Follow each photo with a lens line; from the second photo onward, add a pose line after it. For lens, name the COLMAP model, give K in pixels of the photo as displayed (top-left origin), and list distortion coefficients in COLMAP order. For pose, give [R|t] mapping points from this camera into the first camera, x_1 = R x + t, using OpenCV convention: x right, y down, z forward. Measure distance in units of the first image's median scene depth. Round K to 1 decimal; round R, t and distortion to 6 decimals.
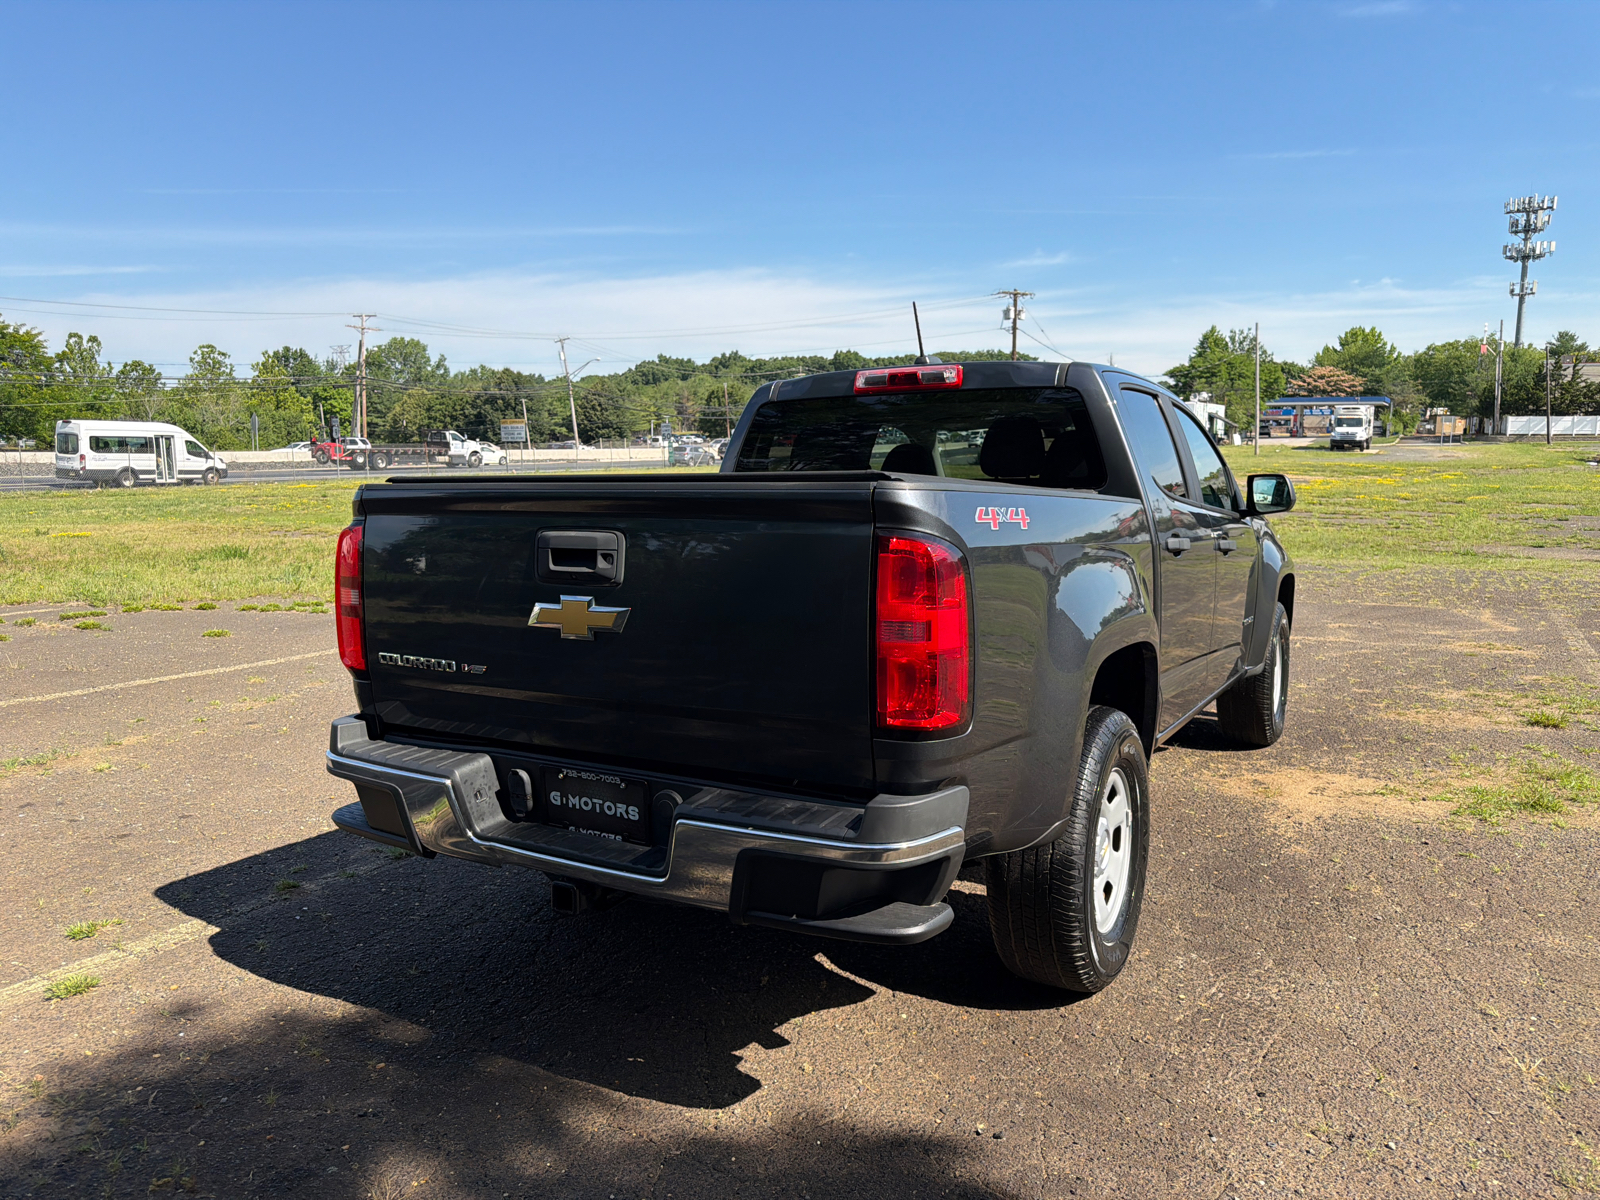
lens RADIAL K [[1132.0, 0, 802.0], [0, 1132.0, 613.4], [0, 0, 1]] dist [0.041289, -0.054069]
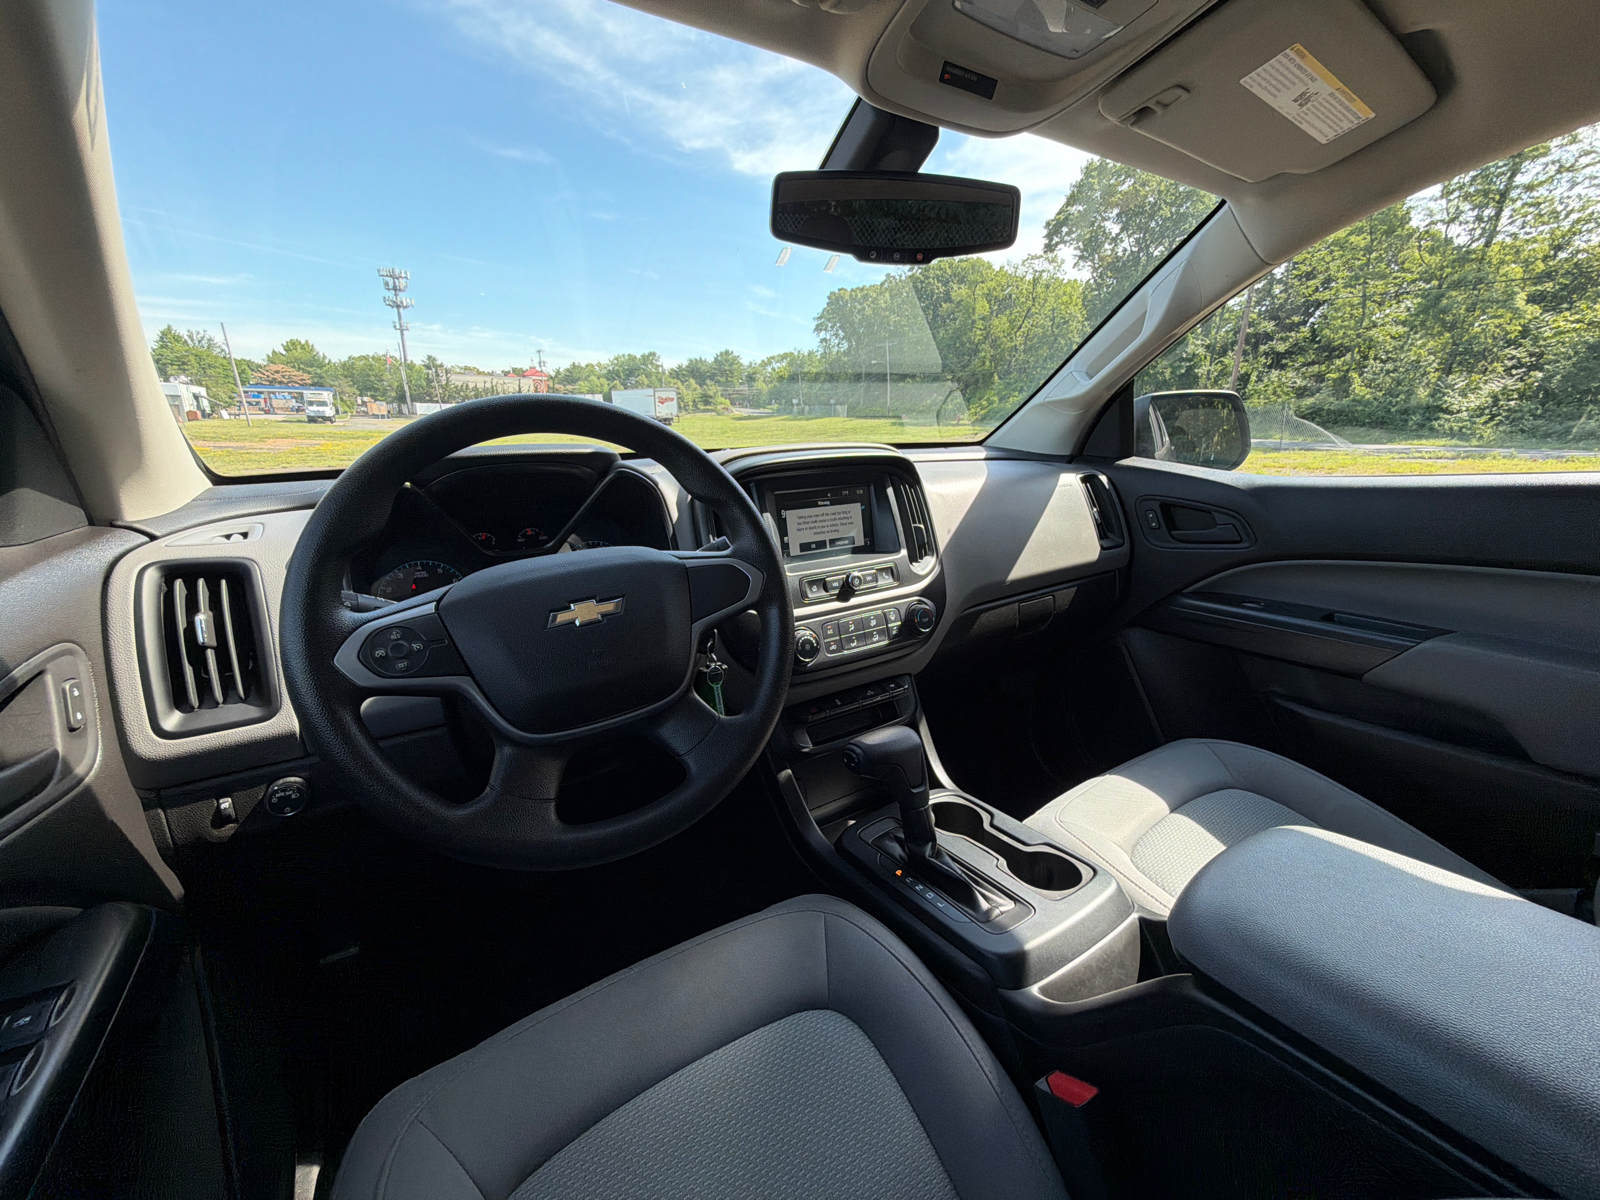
lens RADIAL K [[640.3, 0, 797.5], [0, 640.3, 601.2], [0, 0, 1]] dist [-0.002590, 0.000600]
pose [[0.465793, -0.232292, 0.853860, 0.004674], [0.122557, 0.972565, 0.197729, -0.005881], [-0.876366, 0.012546, 0.481483, 0.053487]]
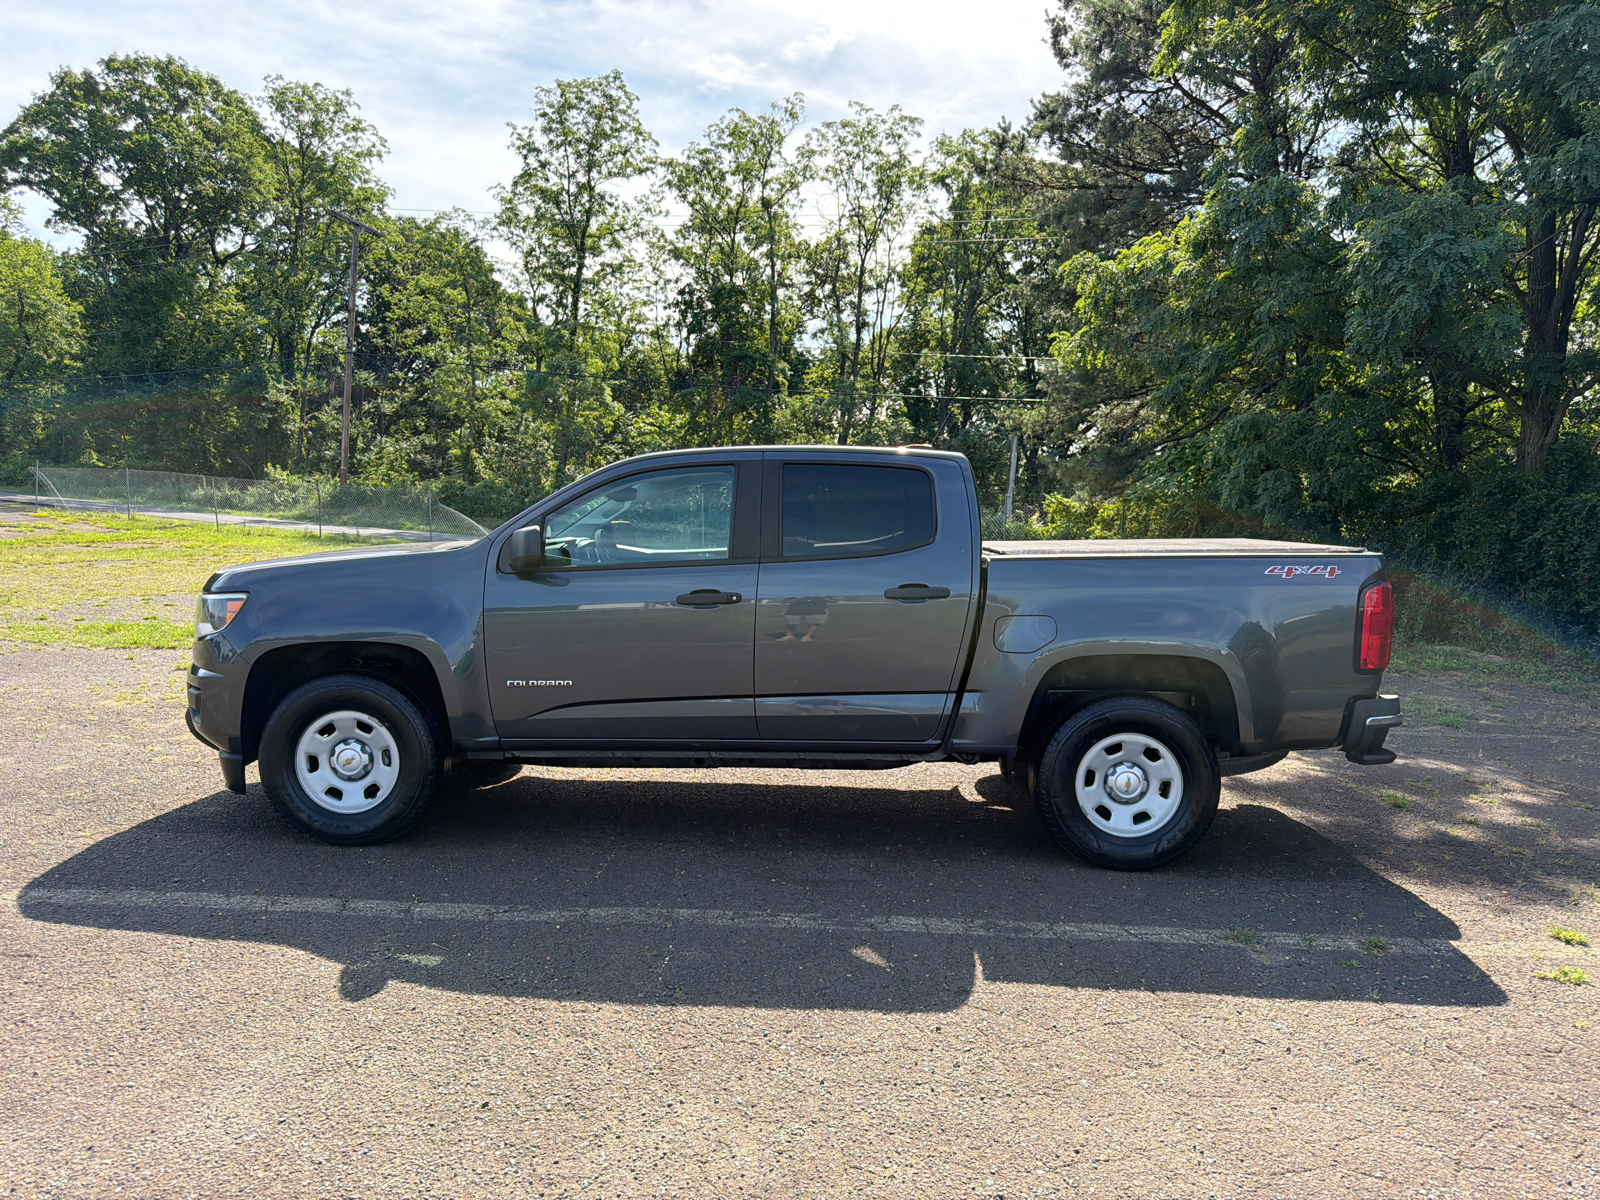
lens RADIAL K [[1132.0, 0, 806.8], [0, 1132.0, 600.4], [0, 0, 1]] dist [0.041289, -0.054069]
pose [[-0.488504, -0.076051, 0.869241, -0.042972], [0.072861, 0.989160, 0.127490, -0.009608], [-0.869514, 0.125613, -0.477668, 0.076119]]
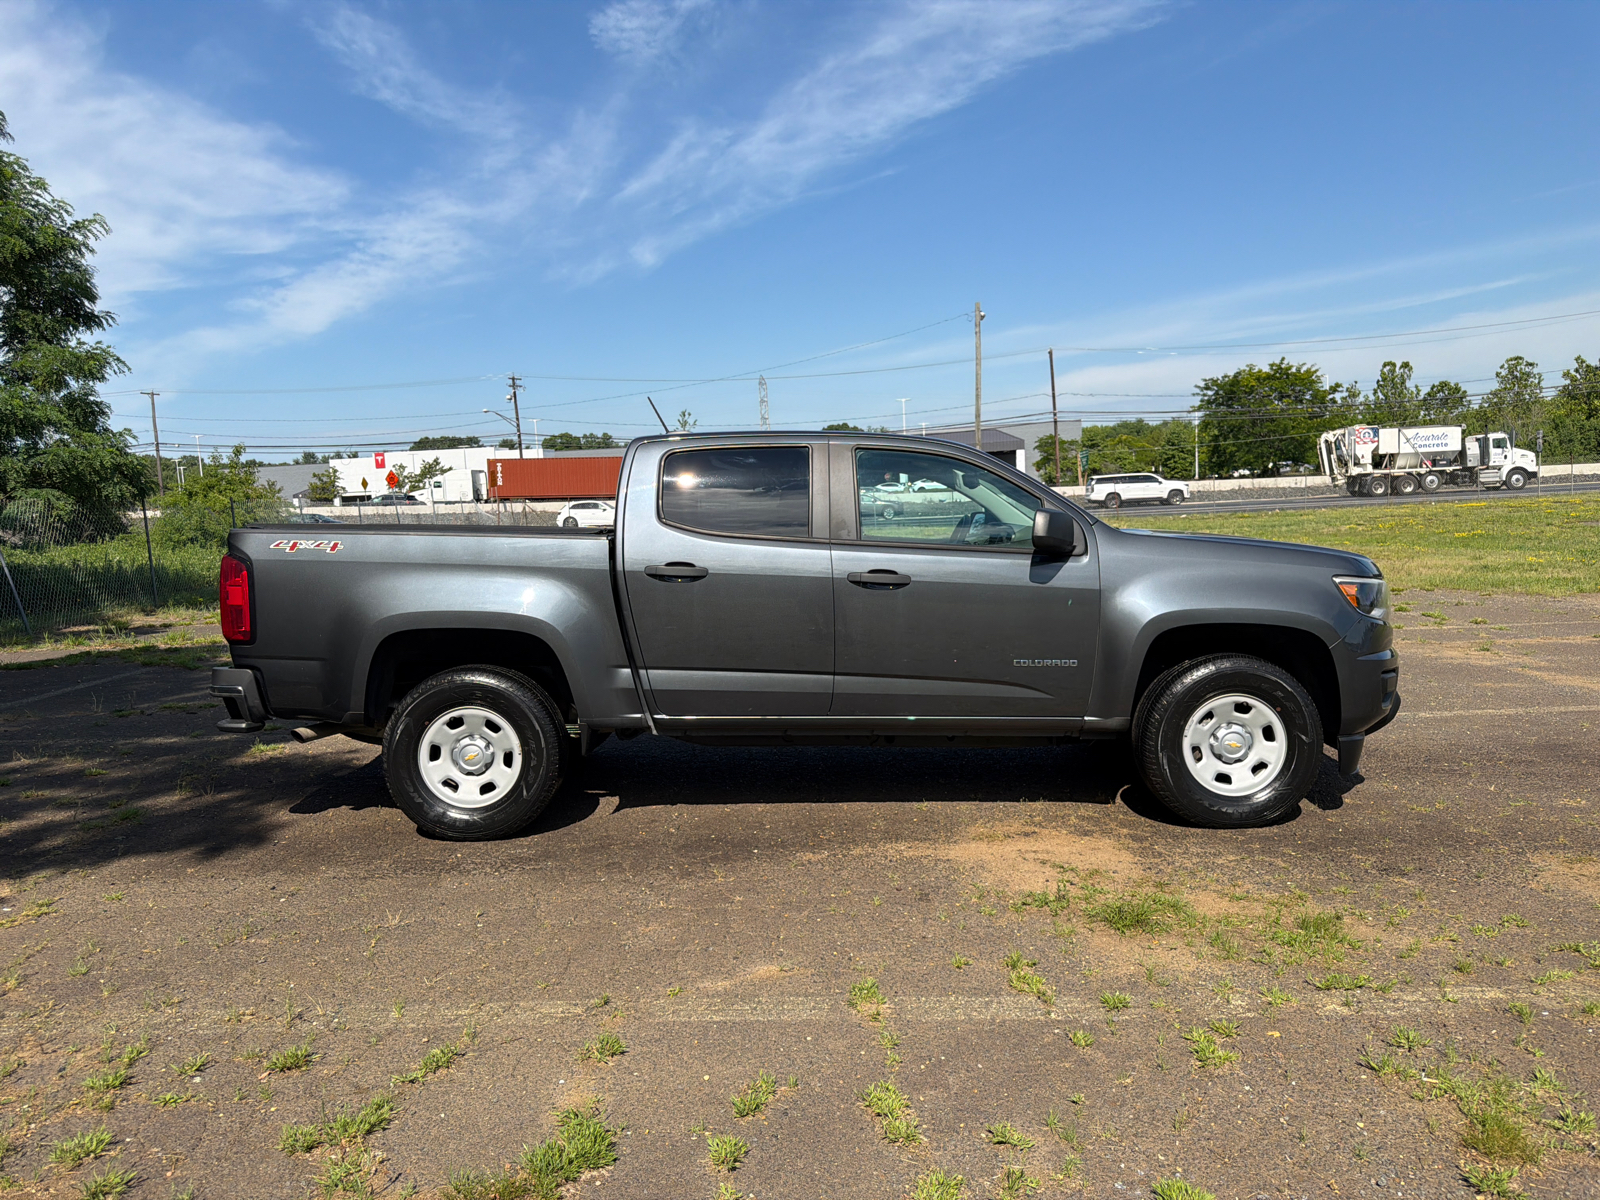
lens RADIAL K [[1116.8, 0, 781.7], [0, 1116.8, 639.3], [0, 0, 1]] dist [-0.006684, -0.002254]
pose [[0.467804, 0.087004, -0.879539, 0.057589], [-0.077812, 0.995333, 0.057073, -0.002436], [0.880400, 0.041740, 0.472391, 0.020153]]
